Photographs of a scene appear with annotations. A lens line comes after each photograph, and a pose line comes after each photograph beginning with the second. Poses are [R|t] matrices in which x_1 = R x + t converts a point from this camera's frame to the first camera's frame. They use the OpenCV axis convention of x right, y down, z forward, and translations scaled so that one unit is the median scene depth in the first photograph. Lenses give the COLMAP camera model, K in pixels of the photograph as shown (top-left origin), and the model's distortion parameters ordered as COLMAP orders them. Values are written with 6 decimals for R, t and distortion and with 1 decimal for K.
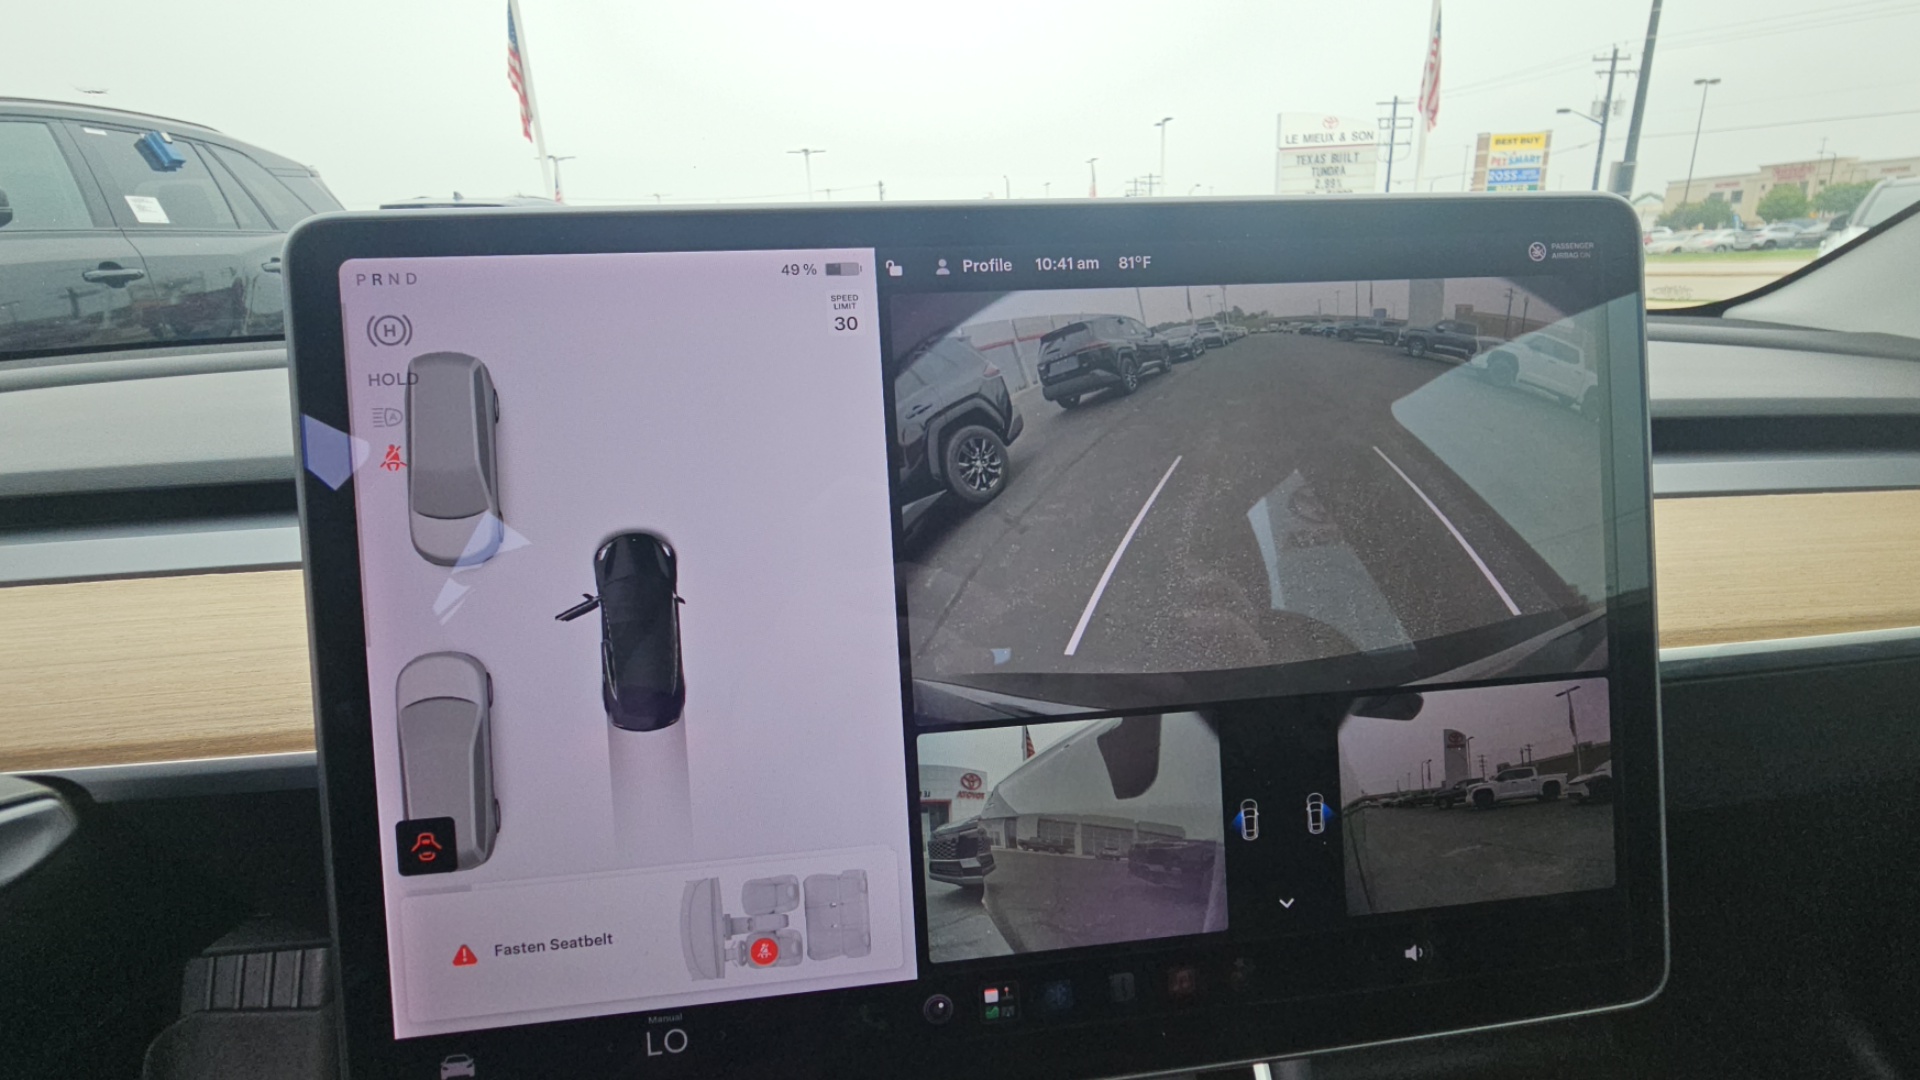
lens RADIAL K [[859.9, 0, 980.9], [0, 859.9, 552.4], [0, 0, 1]] dist [0.009277, -0.007242]
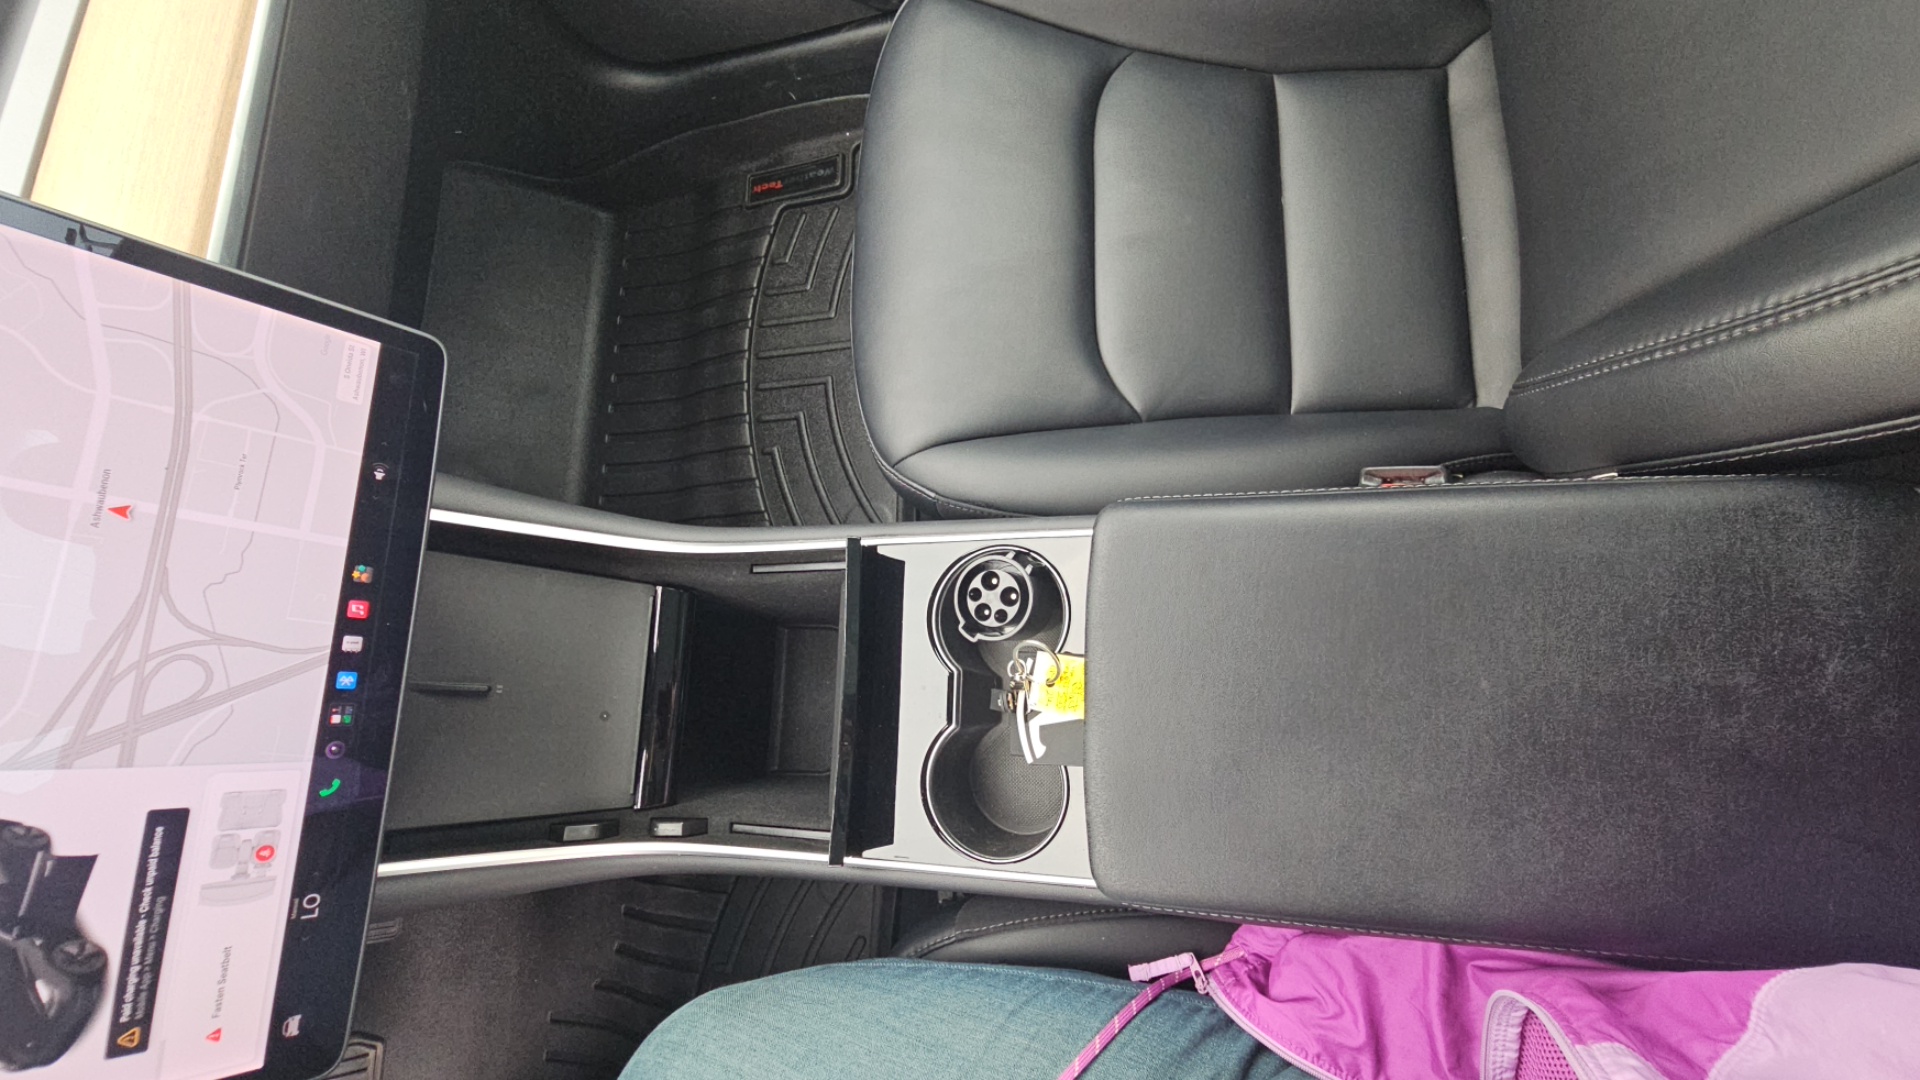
lens RADIAL K [[859.9, 0, 978.6], [0, 859.9, 543.6], [0, 0, 1]] dist [0.009277, -0.007242]
pose [[0.153474, -0.974966, 0.160894, 0.012141], [0.587240, 0.220941, 0.778675, -0.007305], [-0.794730, -0.025023, 0.606447, -0.048099]]
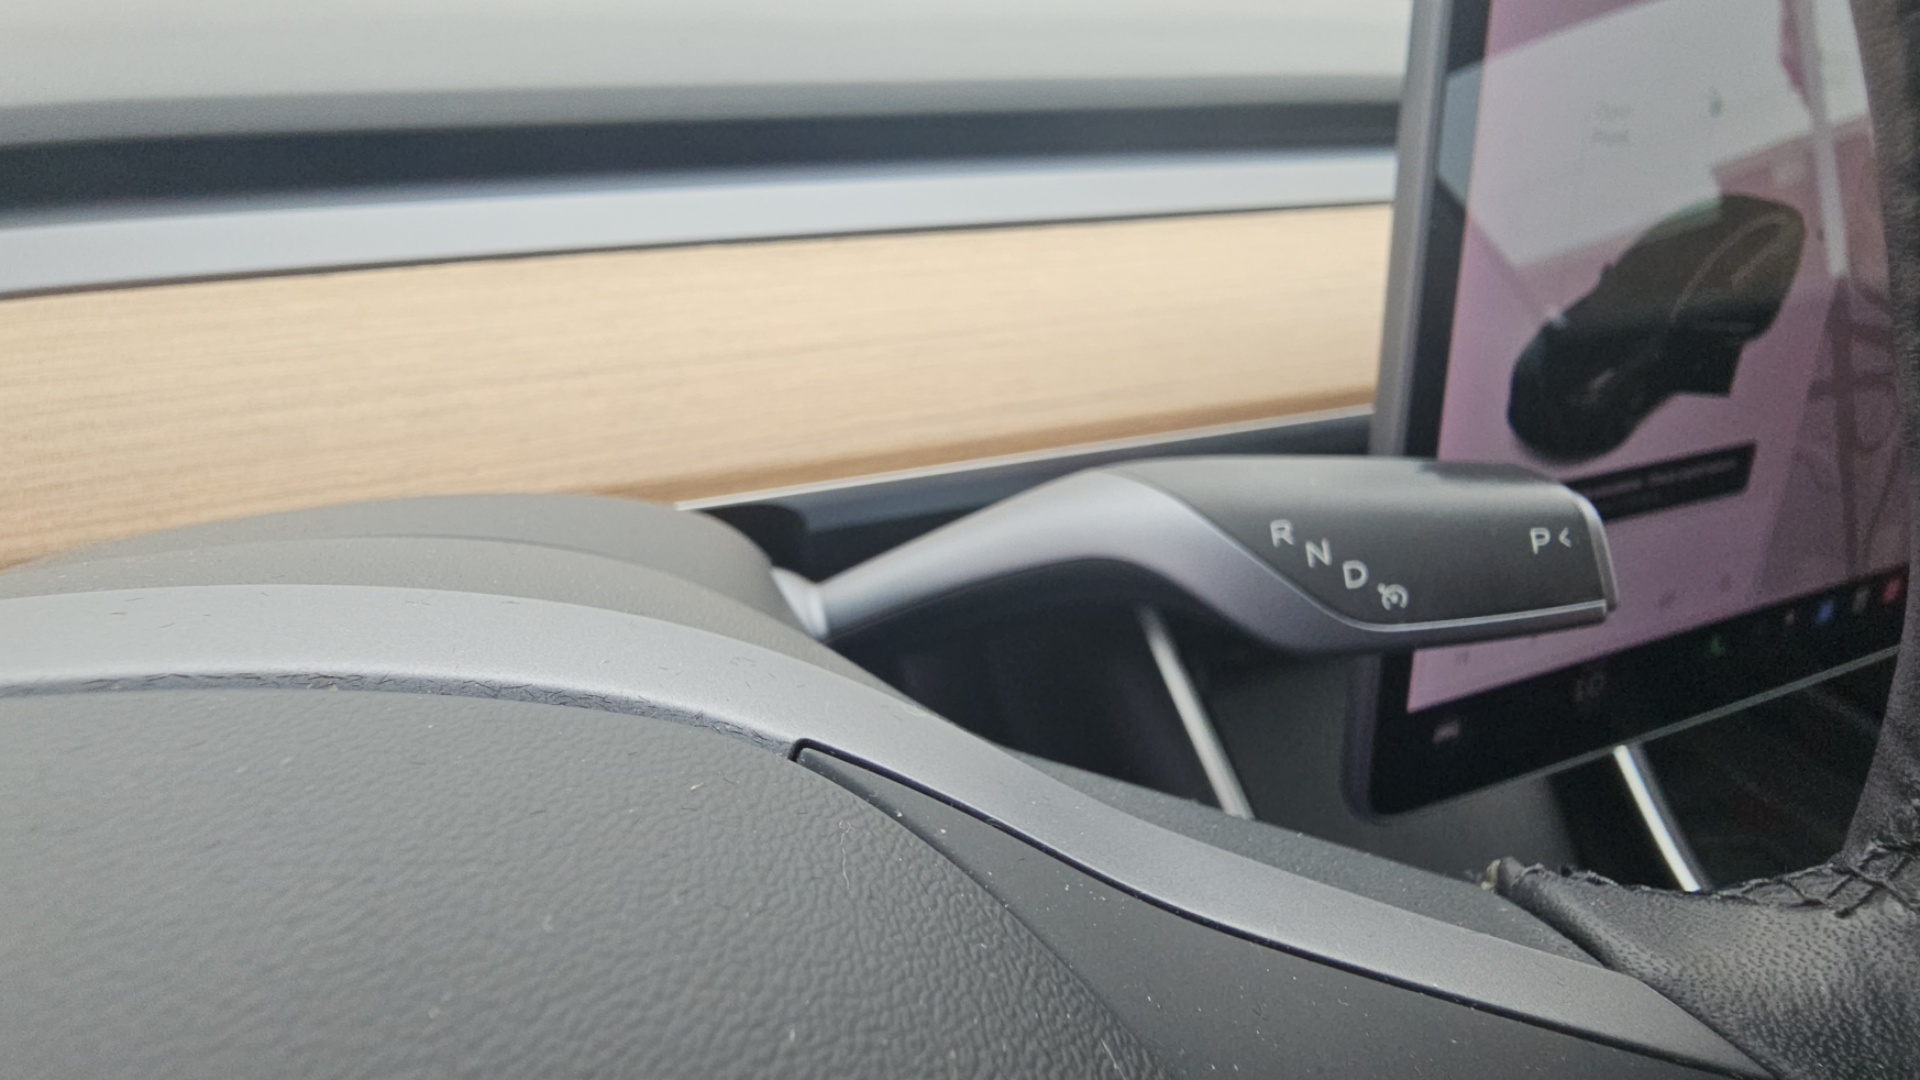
lens RADIAL K [[859.9, 0, 956.4], [0, 859.9, 525.7], [0, 0, 1]] dist [0.009277, -0.007242]
pose [[0.971834, -0.076701, 0.222835, -0.055371], [0.012308, 0.960782, 0.277031, 0.003232], [-0.235345, -0.266485, 0.934665, 0.010249]]
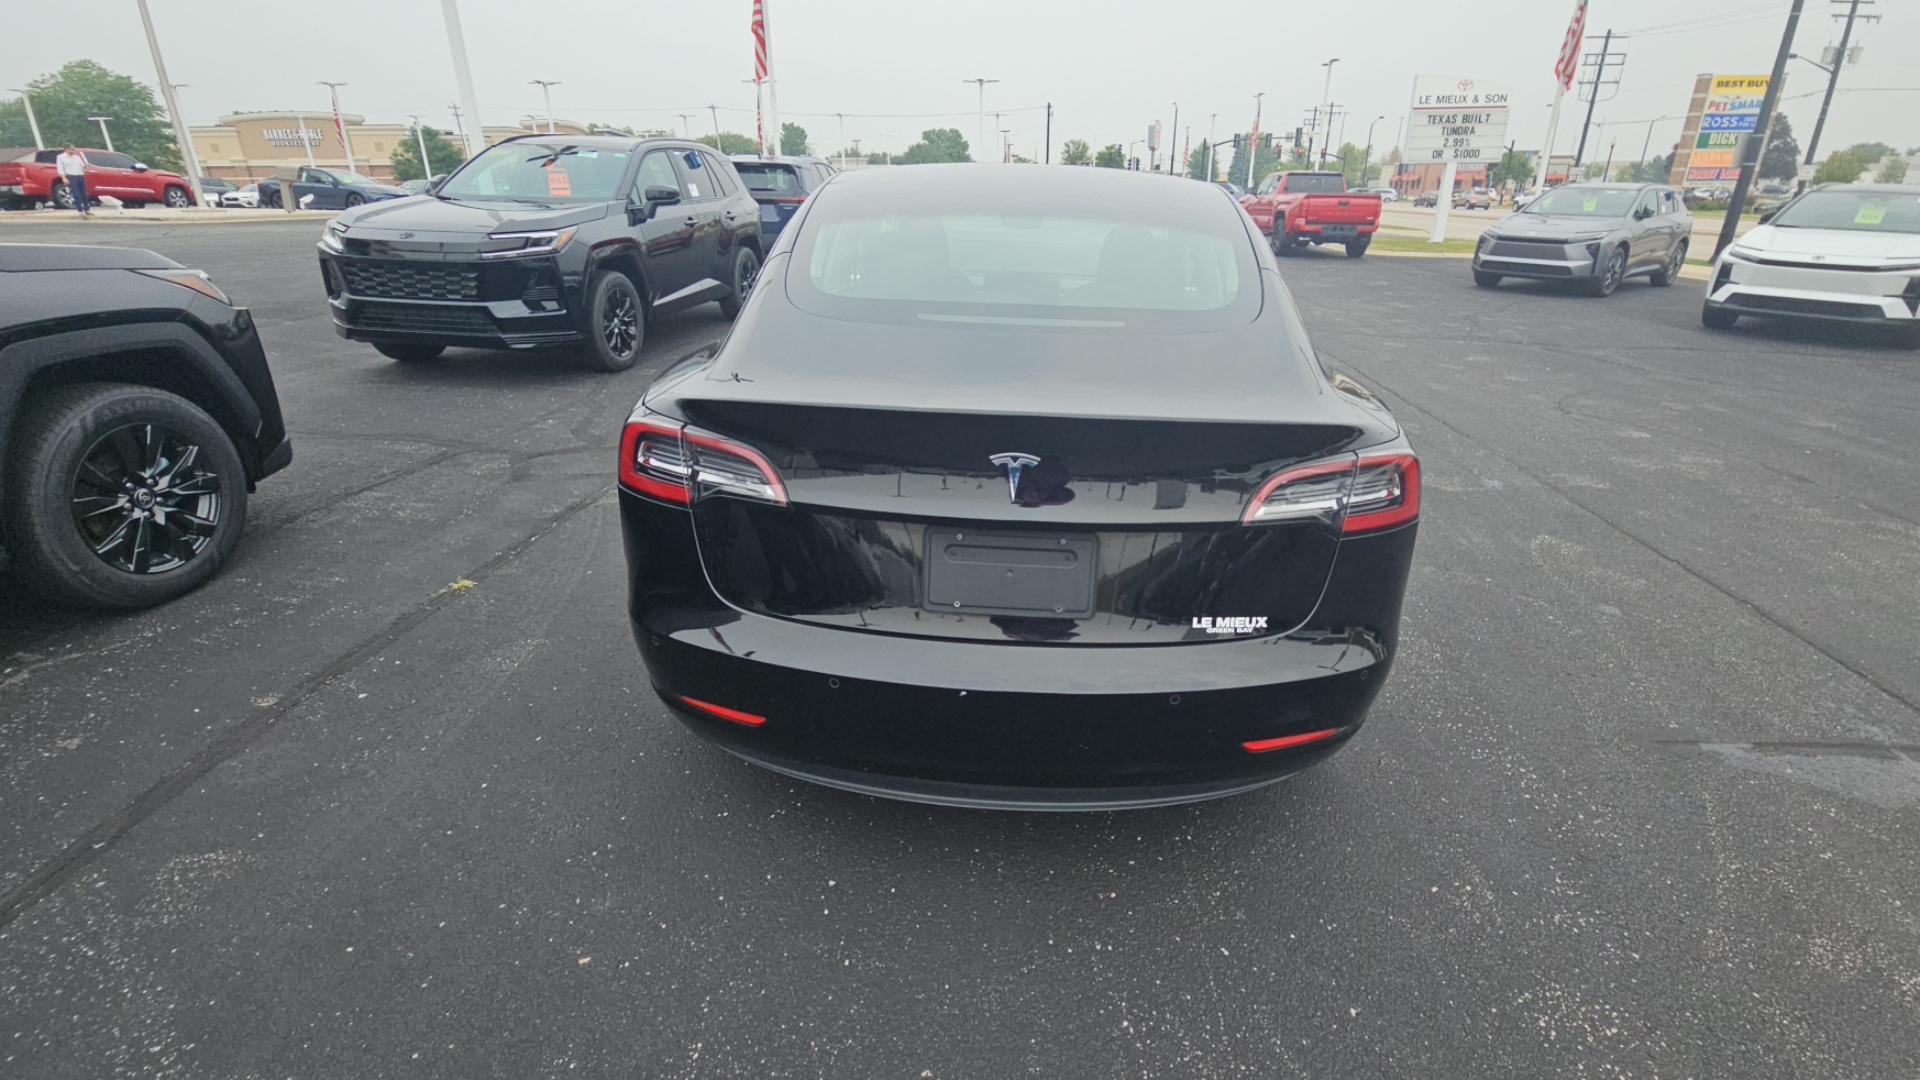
lens RADIAL K [[859.9, 0, 981.0], [0, 859.9, 535.7], [0, 0, 1]] dist [0.009277, -0.007242]
pose [[0.983840, 0.103554, -0.146070, 0.100626], [-0.094124, 0.993091, 0.070079, 0.165339], [0.152317, -0.055198, 0.986789, -0.728617]]
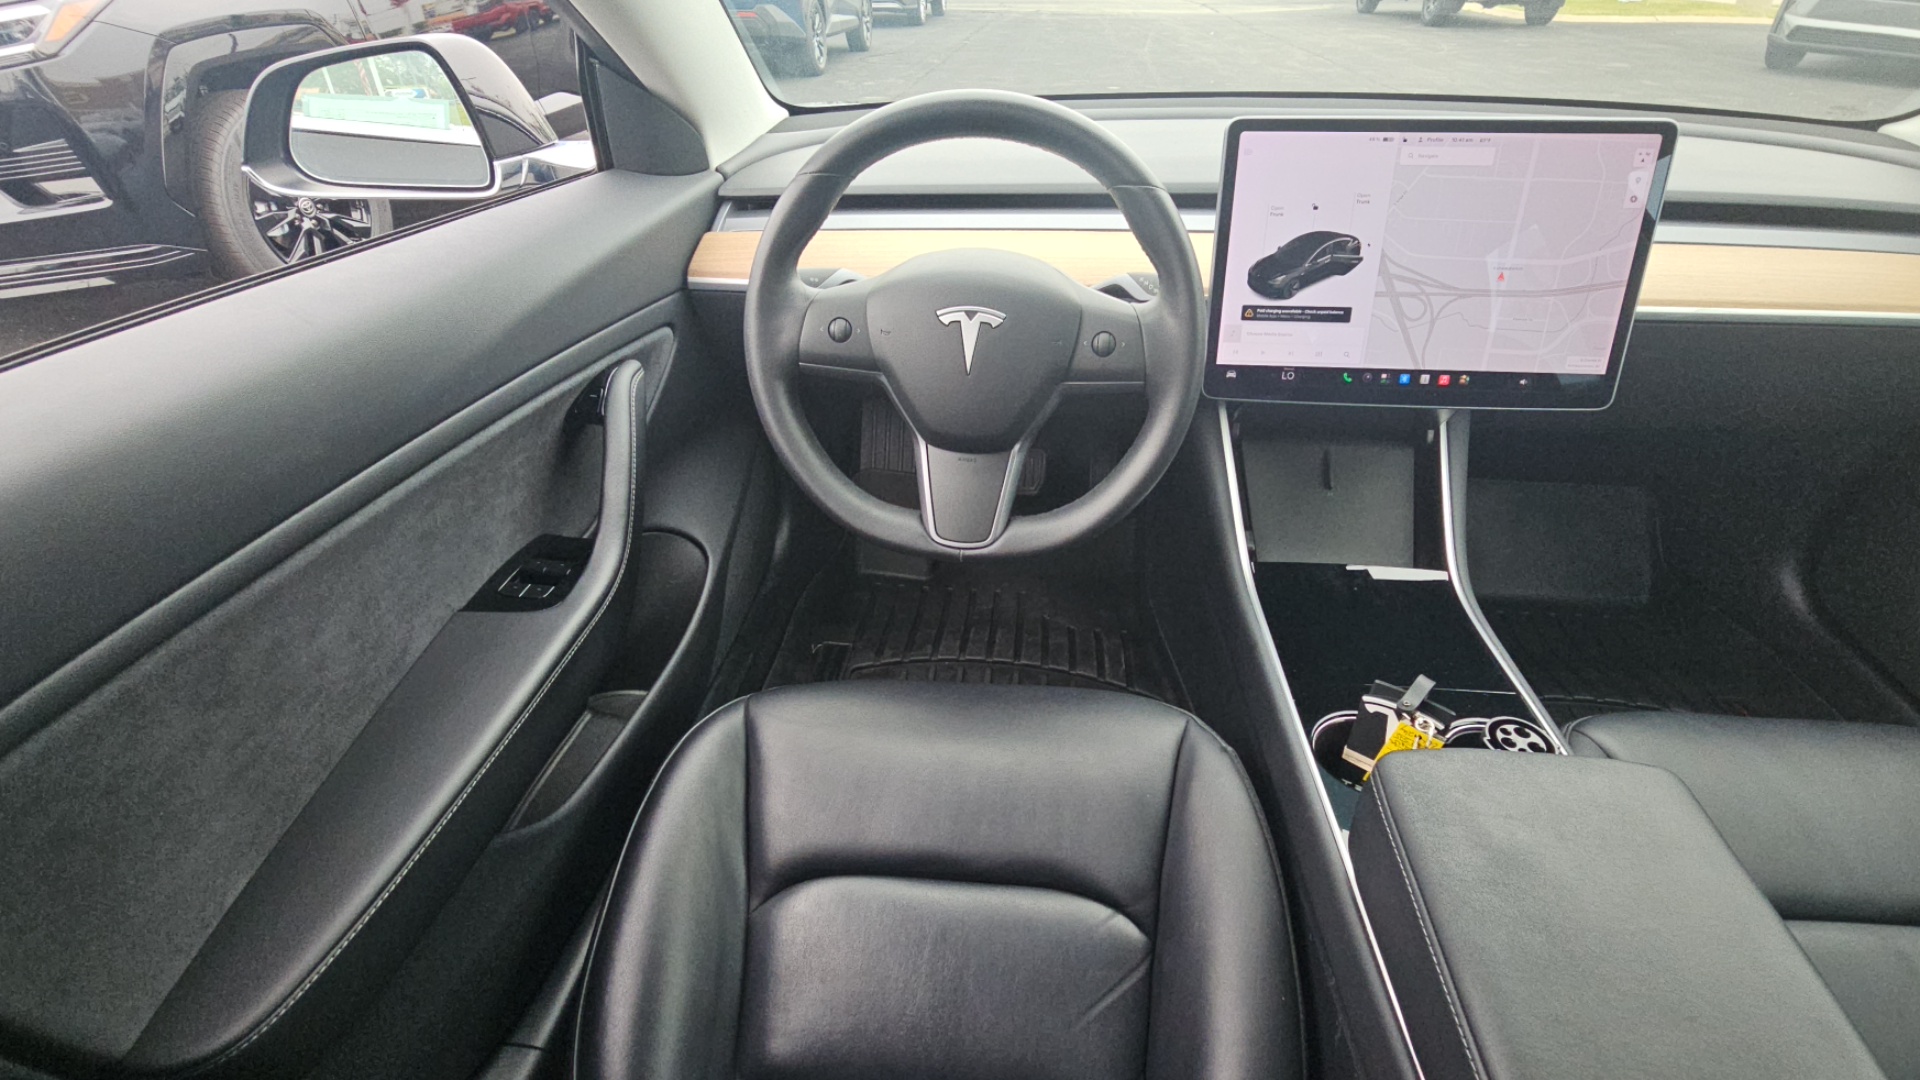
lens RADIAL K [[859.9, 0, 980.7], [0, 859.9, 546.5], [0, 0, 1]] dist [0.009277, -0.007242]
pose [[0.977517, 0.133094, -0.163542, -0.038332], [-0.081660, 0.954044, 0.288327, 0.013279], [0.194401, -0.268490, 0.943462, -0.114738]]
